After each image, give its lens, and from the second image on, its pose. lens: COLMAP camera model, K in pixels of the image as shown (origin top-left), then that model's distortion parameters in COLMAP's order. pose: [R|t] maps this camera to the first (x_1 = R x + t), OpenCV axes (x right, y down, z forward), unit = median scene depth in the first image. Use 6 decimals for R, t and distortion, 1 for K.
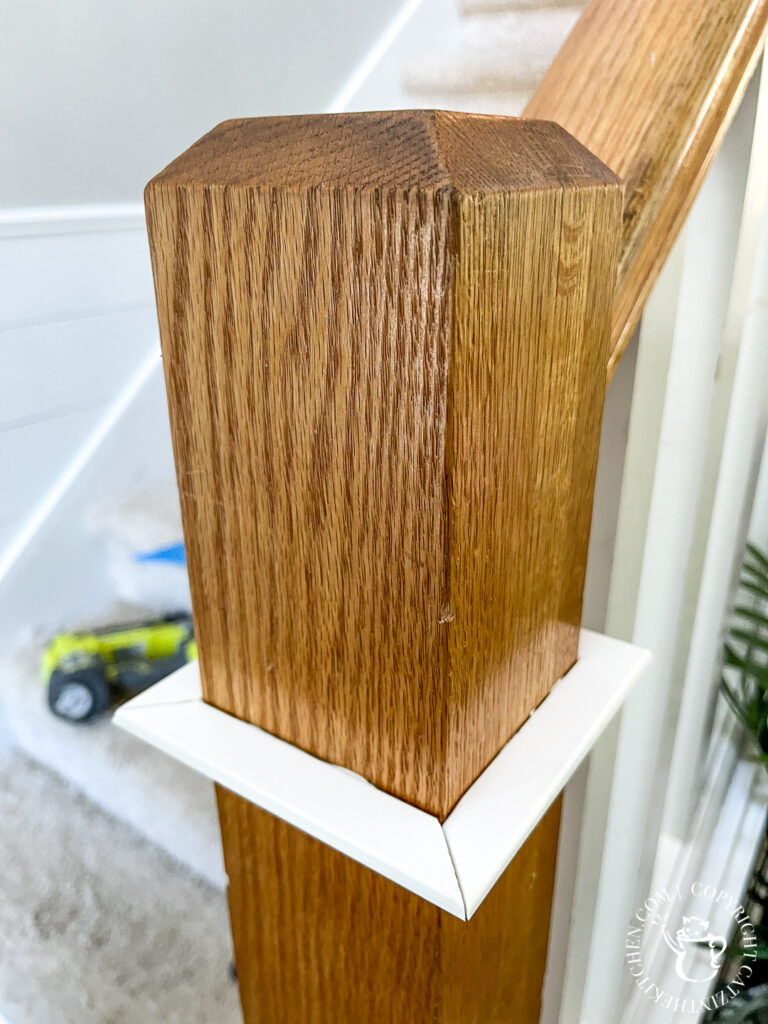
lens RADIAL K [[791.6, 0, 384.0], [0, 791.6, 512.0], [0, 0, 1]] dist [0.103104, -0.134633]
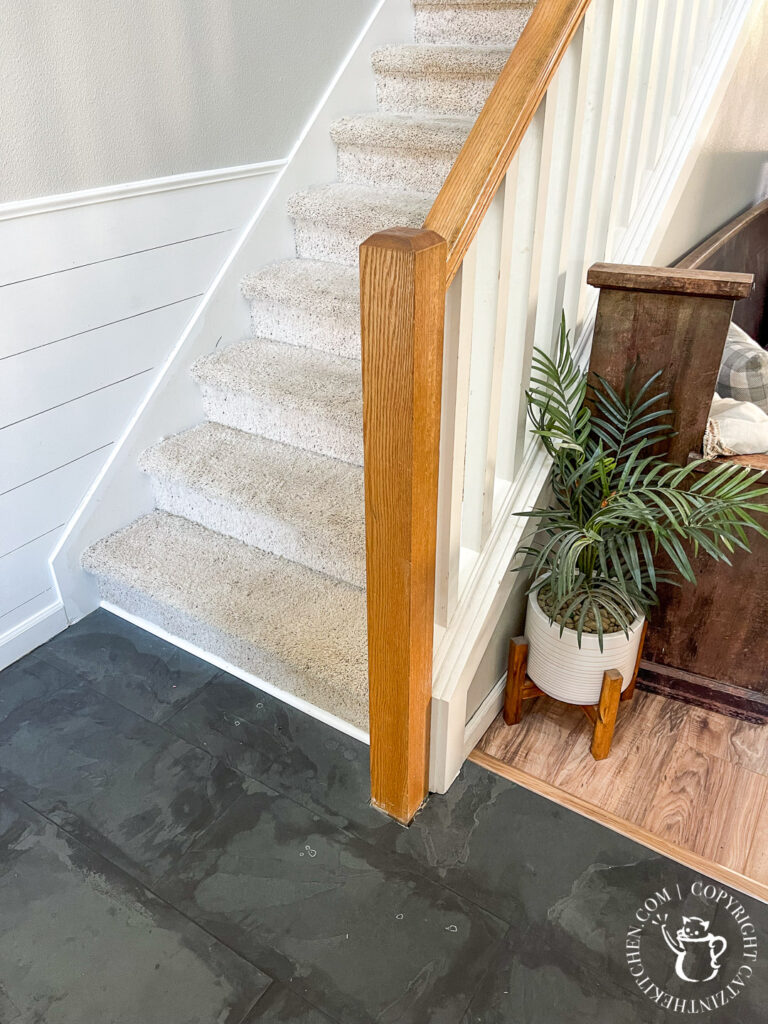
lens RADIAL K [[791.6, 0, 384.0], [0, 791.6, 512.0], [0, 0, 1]] dist [0.103104, -0.134633]
pose [[0.998475, -0.023947, 0.049733, -0.454032], [0.018170, 0.993369, 0.113524, 0.826834], [-0.052121, -0.112447, 0.992290, -4.812926]]
